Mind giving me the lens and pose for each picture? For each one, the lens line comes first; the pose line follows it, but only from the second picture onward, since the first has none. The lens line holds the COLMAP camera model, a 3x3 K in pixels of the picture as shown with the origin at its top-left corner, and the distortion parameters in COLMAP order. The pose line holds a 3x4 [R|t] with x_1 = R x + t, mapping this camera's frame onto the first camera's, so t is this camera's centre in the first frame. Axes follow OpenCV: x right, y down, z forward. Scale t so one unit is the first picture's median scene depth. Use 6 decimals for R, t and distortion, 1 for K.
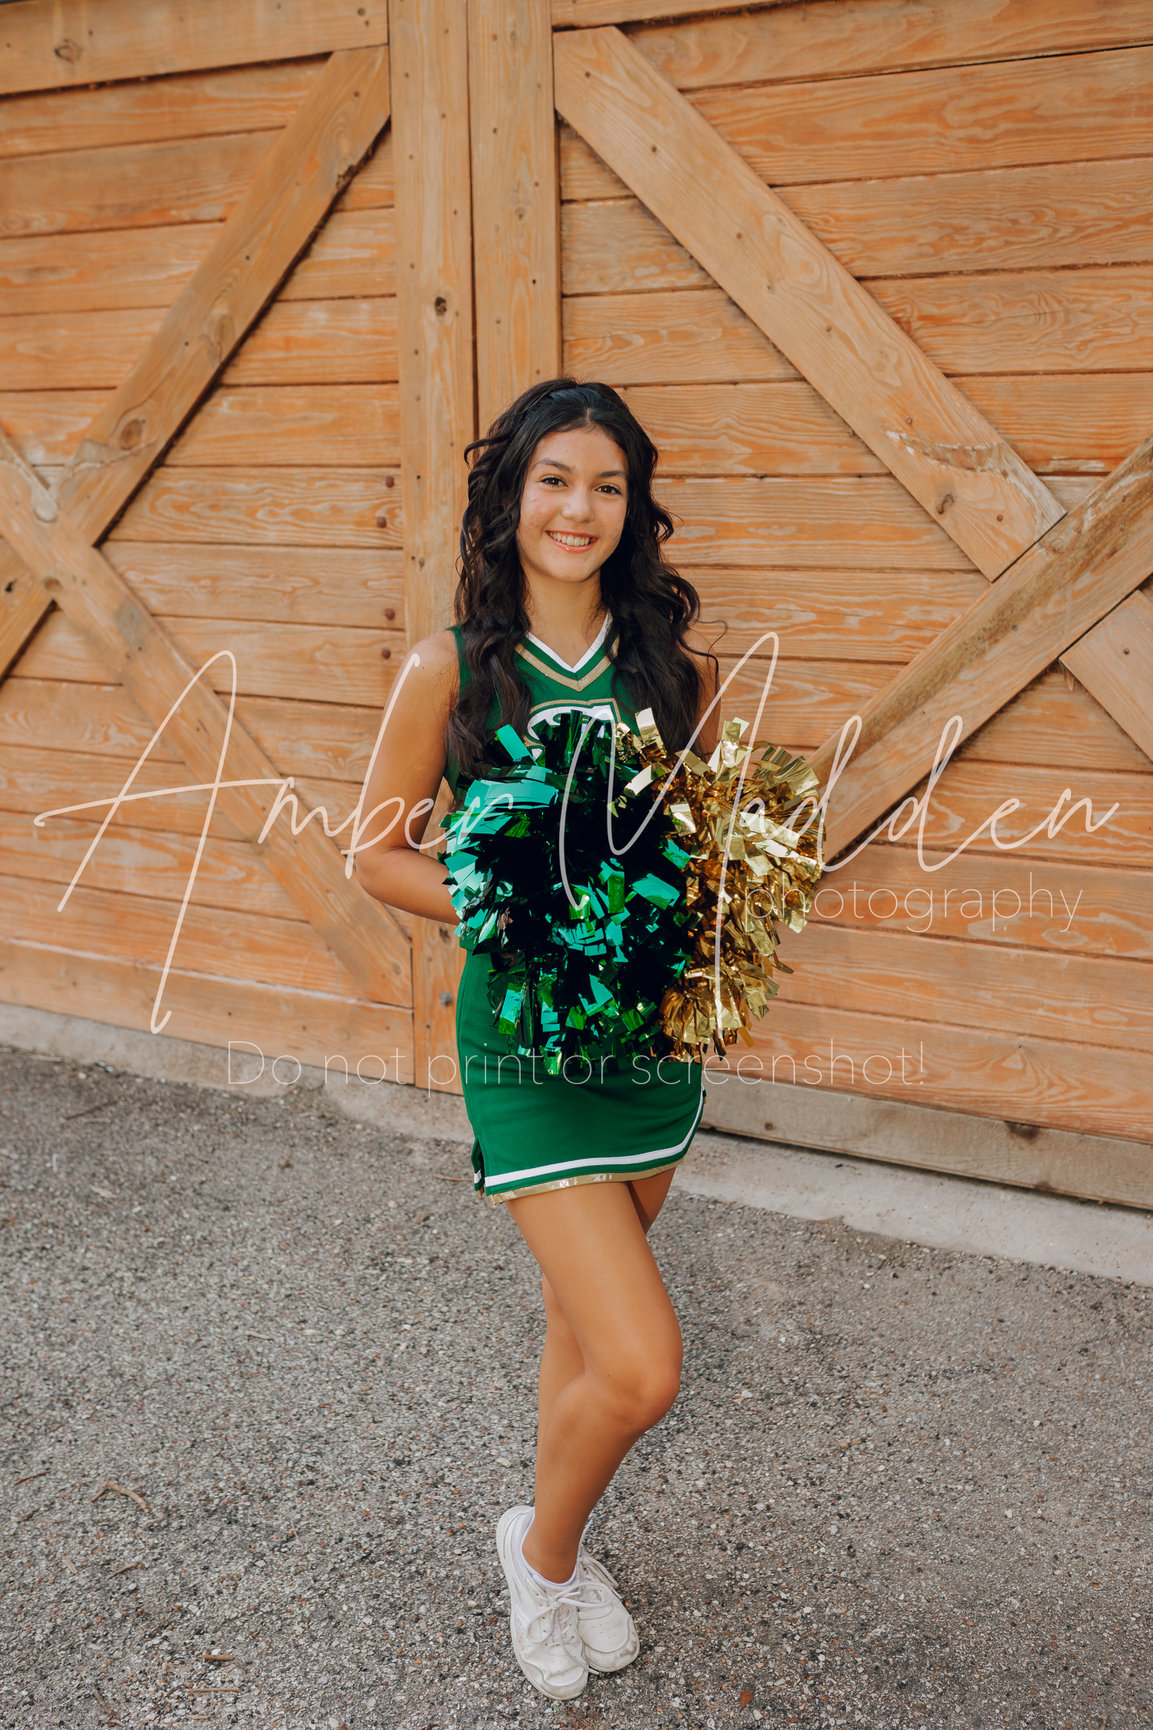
lens RADIAL K [[1648.1, 0, 572.8], [0, 1648.1, 874.4], [0, 0, 1]] dist [-0.028189, 0.000000]
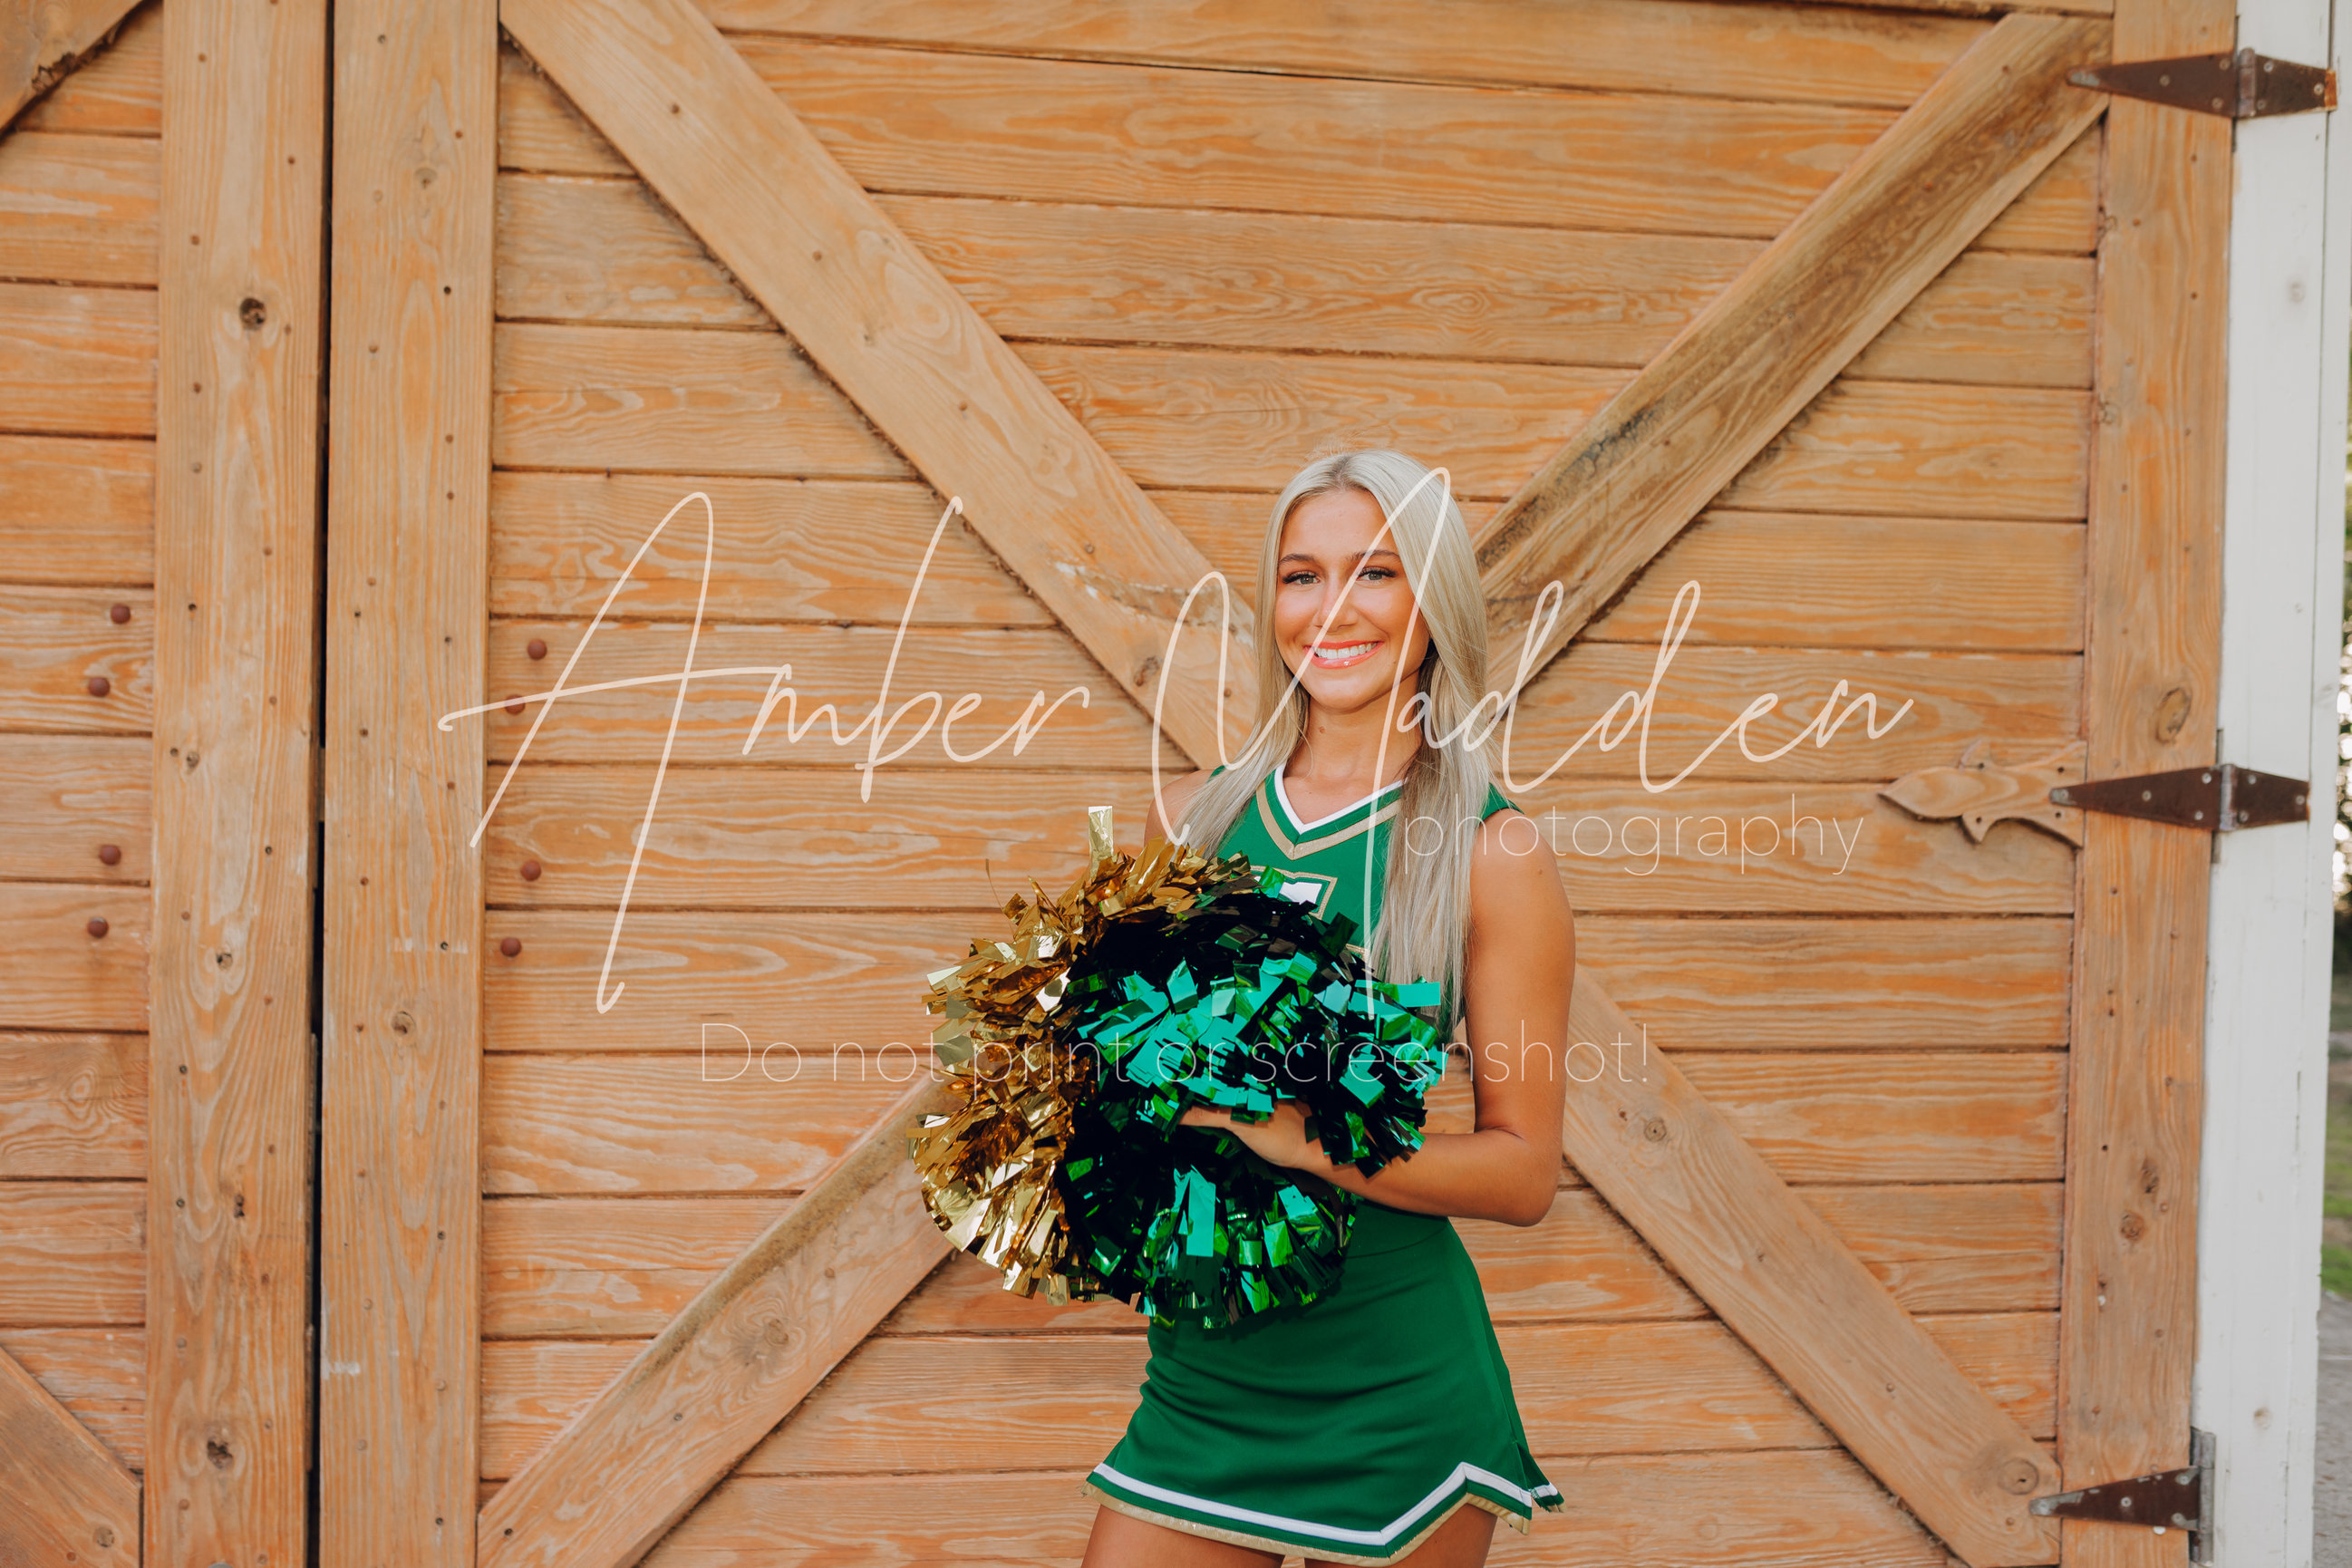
lens RADIAL K [[2240.6, 0, 1147.5], [0, 2240.6, 784.1], [0, 0, 1]] dist [-0.028189, 0.000000]
pose [[0.825067, 0.004473, 0.565018, -0.276313], [0.109526, 0.979737, -0.167691, -0.024862], [-0.554319, 0.200240, 0.807858, 0.253408]]
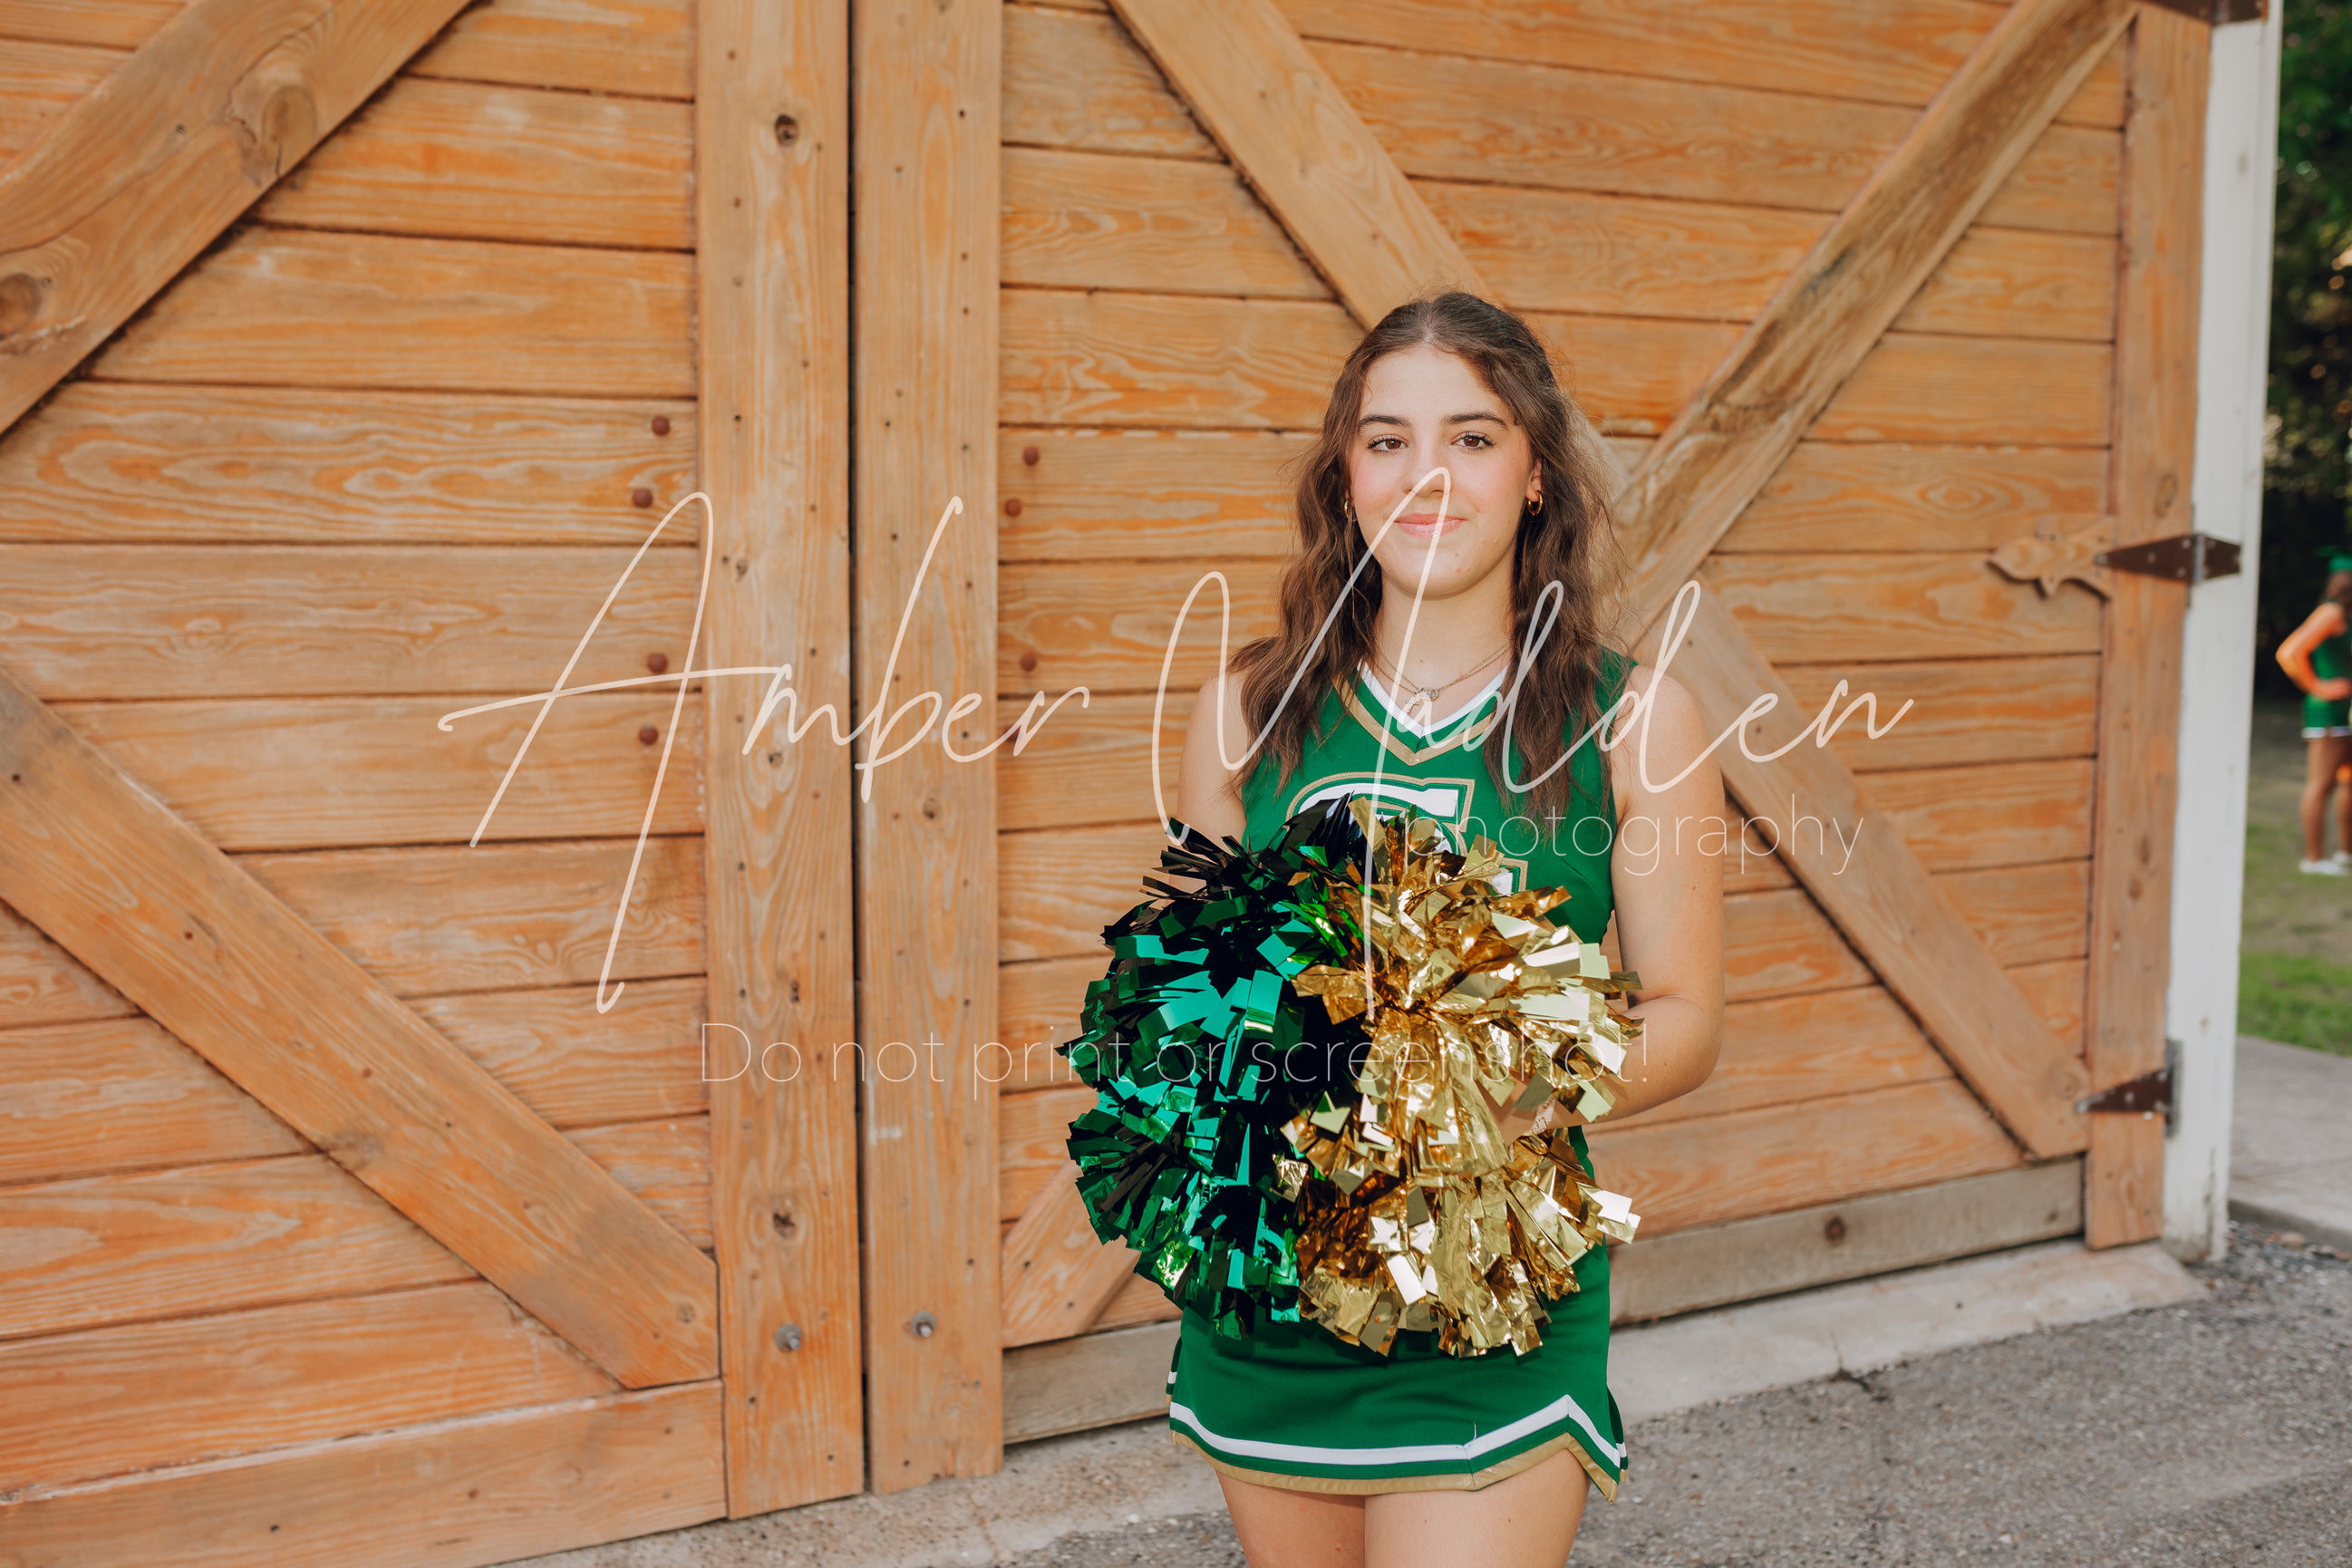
lens RADIAL K [[2240.6, 0, 1162.8], [0, 2240.6, 782.9], [0, 0, 1]] dist [-0.028189, 0.000000]
pose [[0.596296, -0.085931, 0.798152, -0.696128], [0.188937, 0.981347, -0.035501, -0.068854], [-0.780214, 0.171970, 0.601409, 0.486901]]
